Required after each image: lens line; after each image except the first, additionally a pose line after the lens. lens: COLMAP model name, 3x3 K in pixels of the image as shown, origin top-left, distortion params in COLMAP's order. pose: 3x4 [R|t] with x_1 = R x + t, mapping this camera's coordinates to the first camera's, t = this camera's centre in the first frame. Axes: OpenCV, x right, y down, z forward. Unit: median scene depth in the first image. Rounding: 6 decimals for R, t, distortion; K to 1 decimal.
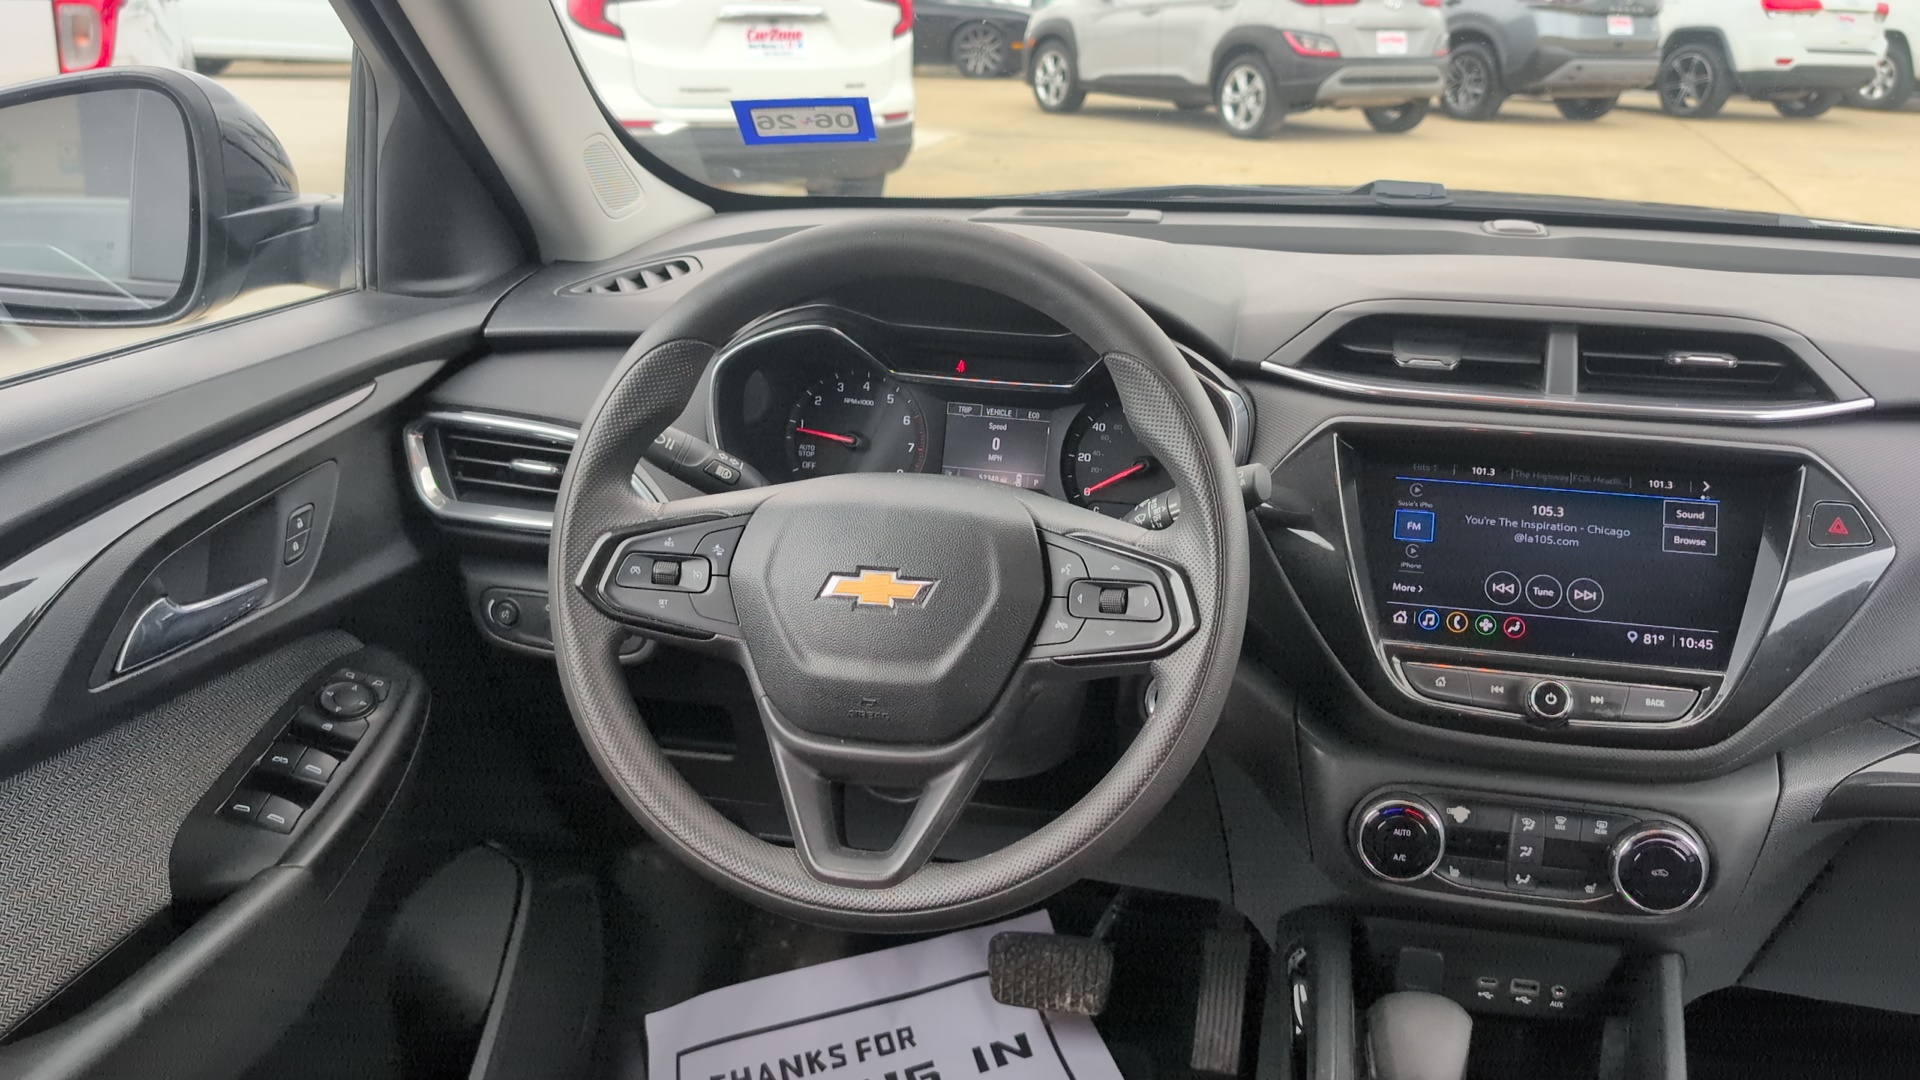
lens RADIAL K [[1626.9, 0, 983.4], [0, 1626.9, 541.7], [0, 0, 1]] dist [0.064829, -0.168307]
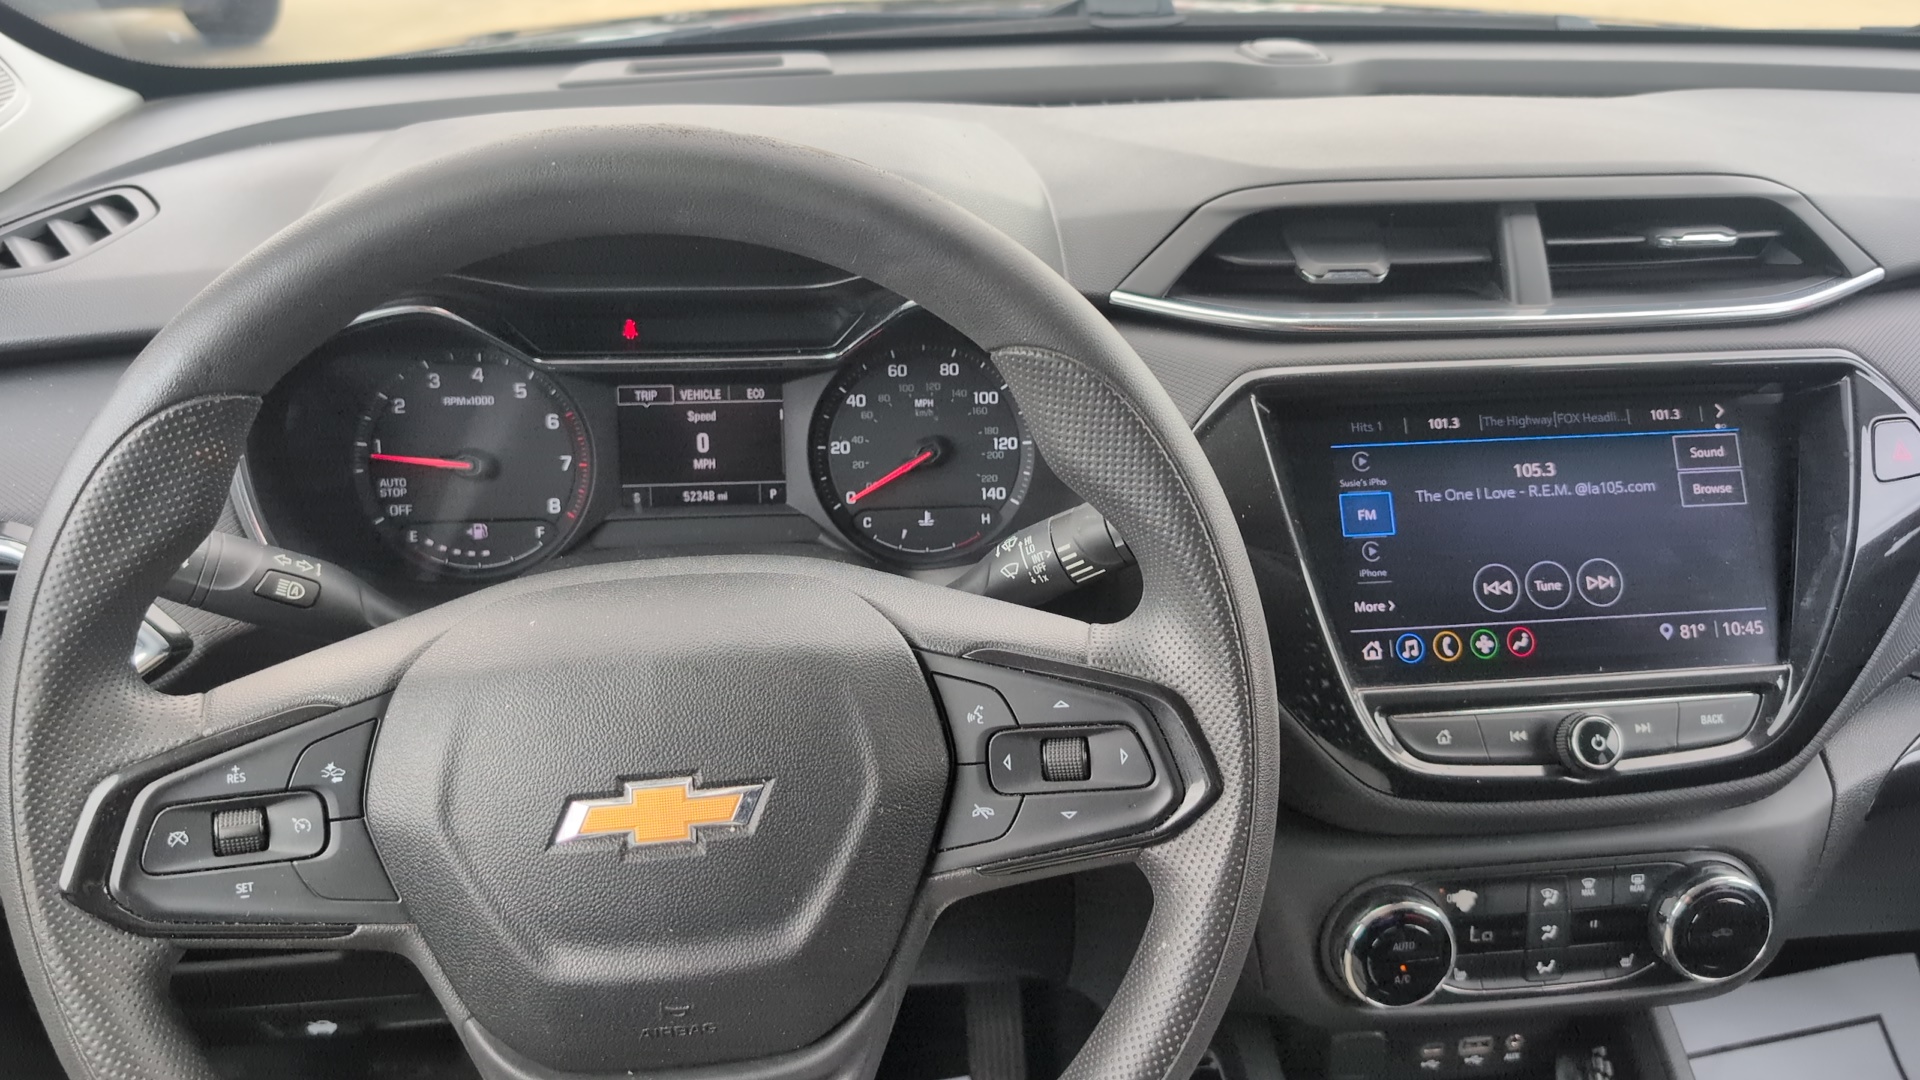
lens RADIAL K [[1626.9, 0, 983.4], [0, 1626.9, 541.7], [0, 0, 1]] dist [0.064829, -0.168307]
pose [[0.942036, -0.151847, 0.299184, -0.102745], [0.115479, 0.983983, 0.135800, -0.112966], [-0.315012, -0.093379, 0.944483, 0.392874]]
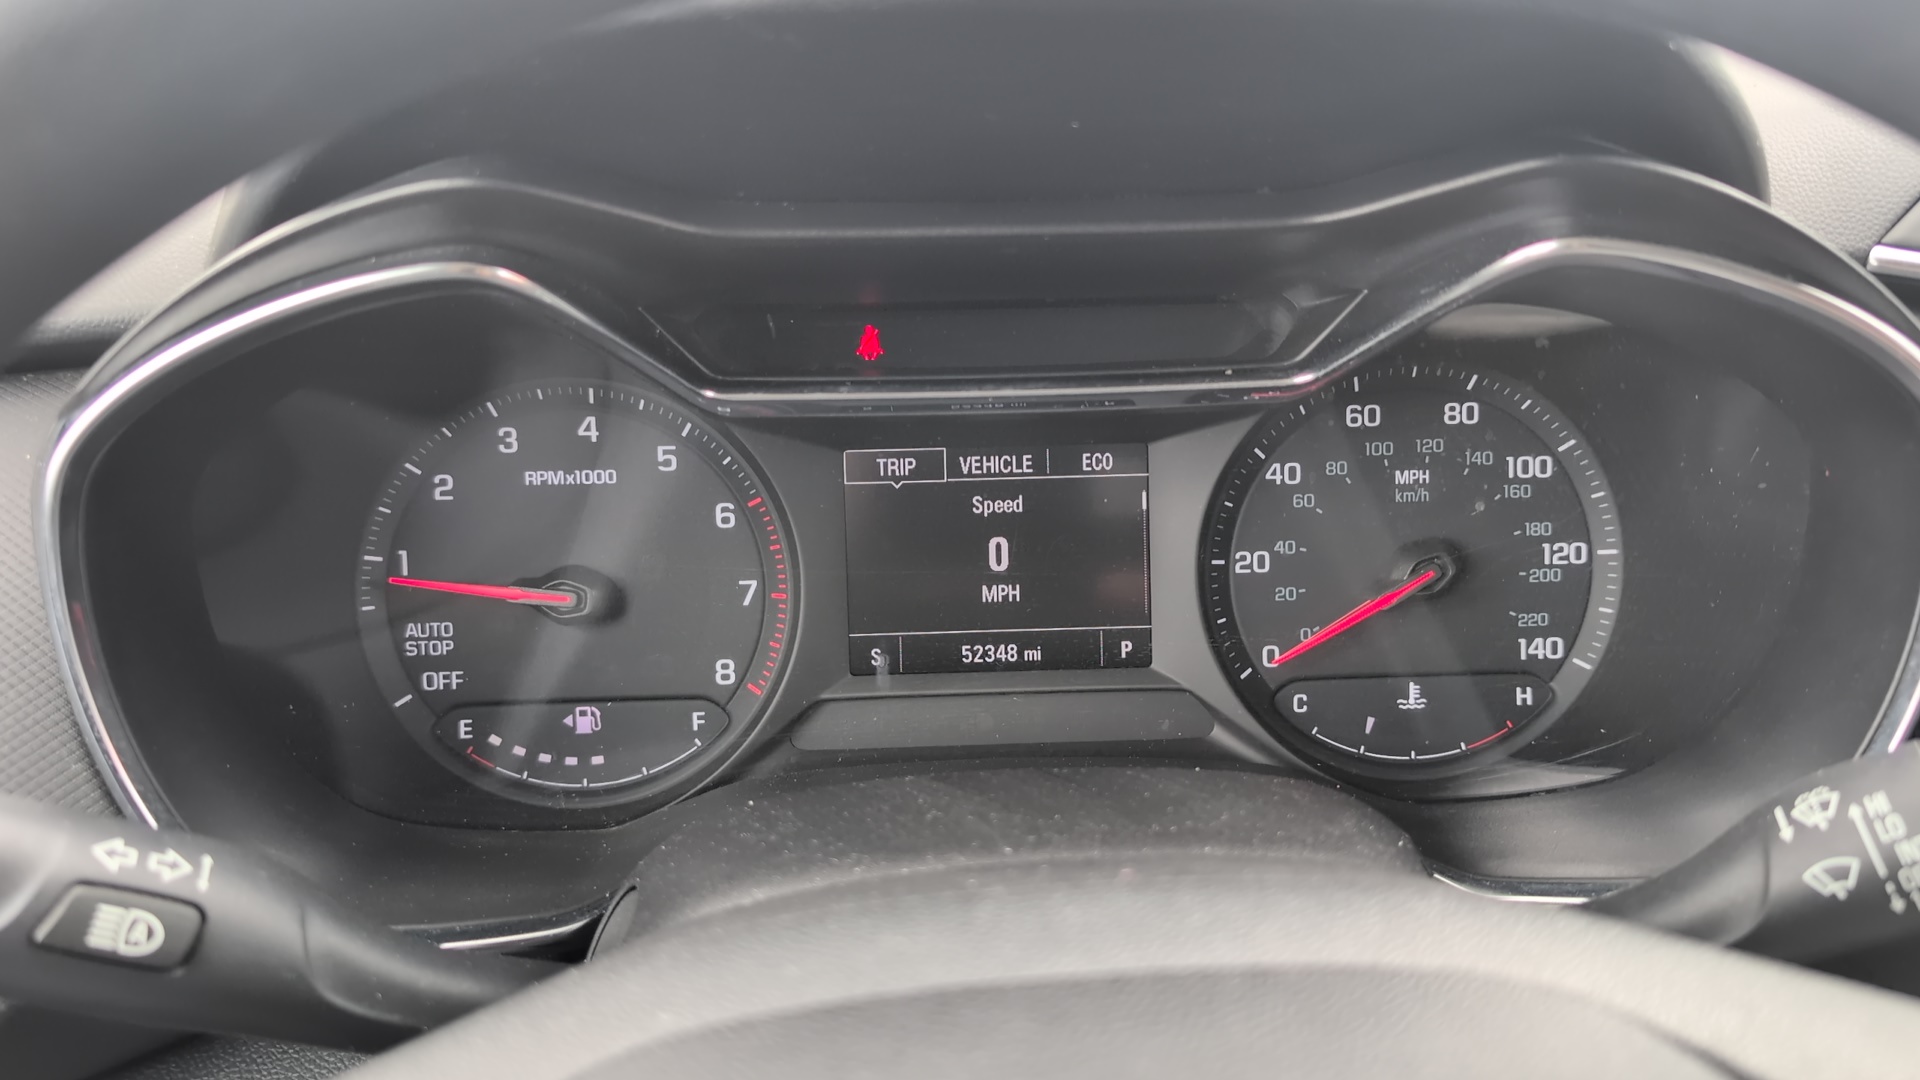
lens RADIAL K [[1676.6, 0, 960.0], [0, 1676.6, 540.0], [0, 0, 1]] dist [0.116273, -0.003675]
pose [[0.963962, -0.137149, 0.227962, -0.095453], [0.123337, 0.989614, 0.073842, -0.105651], [-0.235721, -0.043065, 0.970866, 0.755477]]
